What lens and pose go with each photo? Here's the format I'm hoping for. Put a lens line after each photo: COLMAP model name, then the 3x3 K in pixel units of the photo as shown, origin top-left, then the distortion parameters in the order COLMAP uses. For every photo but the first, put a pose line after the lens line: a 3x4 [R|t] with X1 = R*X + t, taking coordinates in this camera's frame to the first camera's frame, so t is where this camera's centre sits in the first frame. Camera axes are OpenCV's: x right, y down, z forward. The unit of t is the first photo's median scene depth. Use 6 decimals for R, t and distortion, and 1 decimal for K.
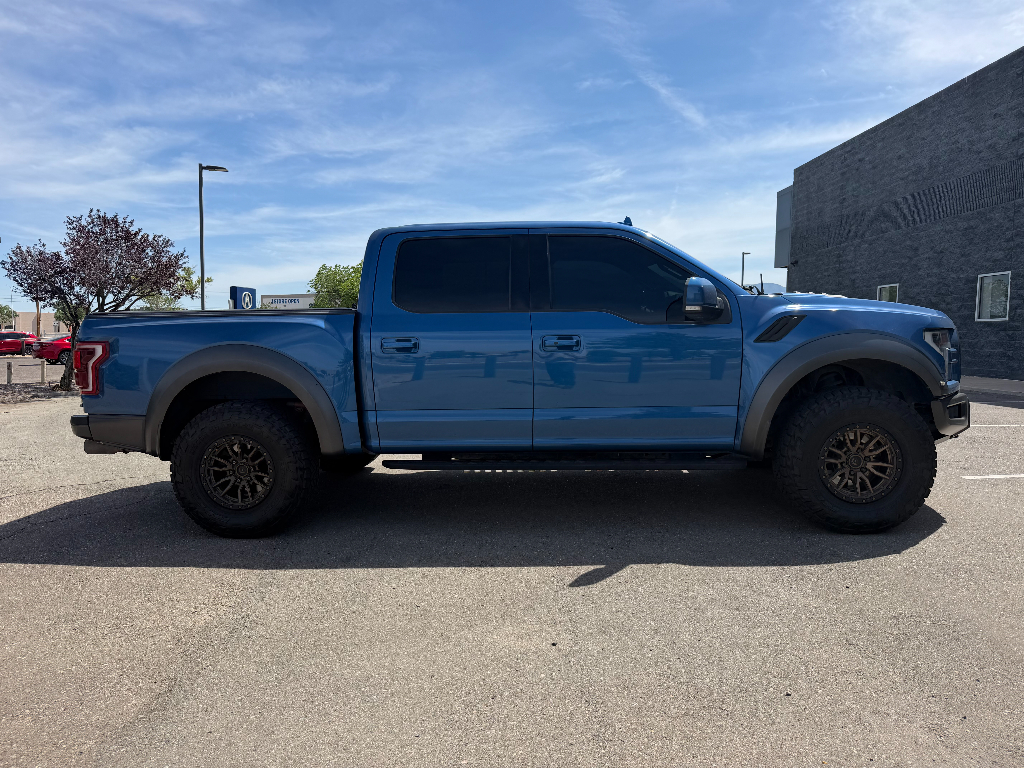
lens RADIAL K [[723.4, 0, 514.2], [0, 723.4, 386.5], [0, 0, 1]] dist [0.006160, -0.009645]
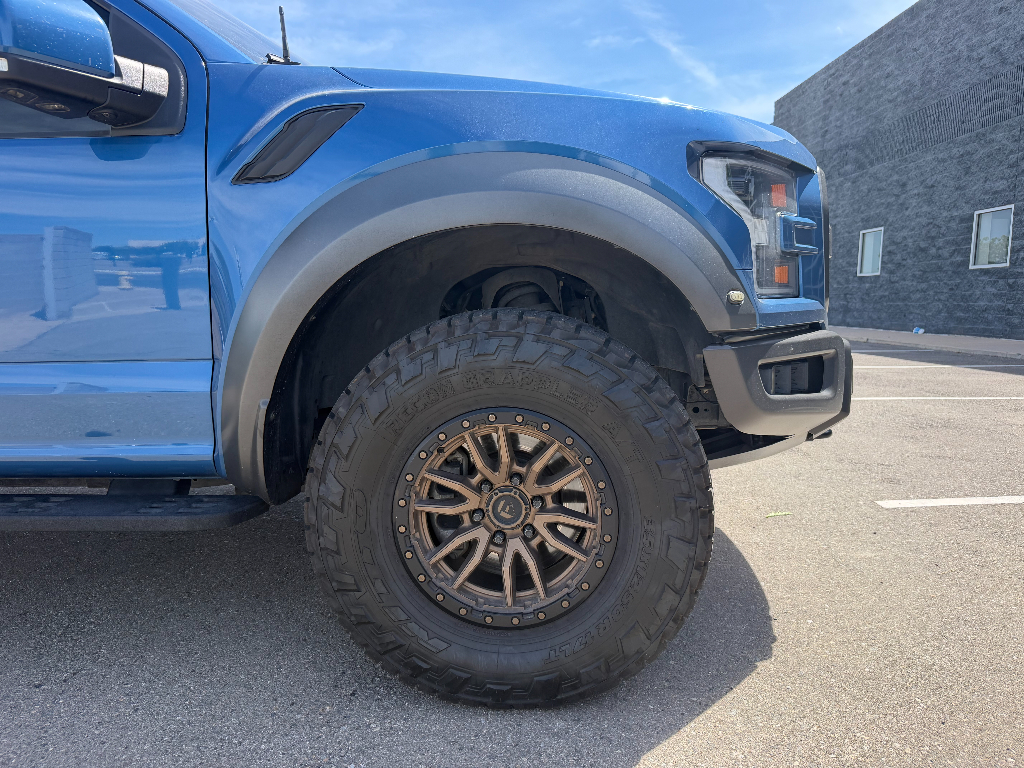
lens RADIAL K [[722.3, 0, 512.0], [0, 722.3, 384.0], [0, 0, 1]] dist [-0.005119, -0.003921]
pose [[0.999912, 0.004324, -0.012530, 0.126134], [-0.003746, 0.998944, 0.045788, 0.005851], [0.012715, -0.045737, 0.998873, 0.167305]]
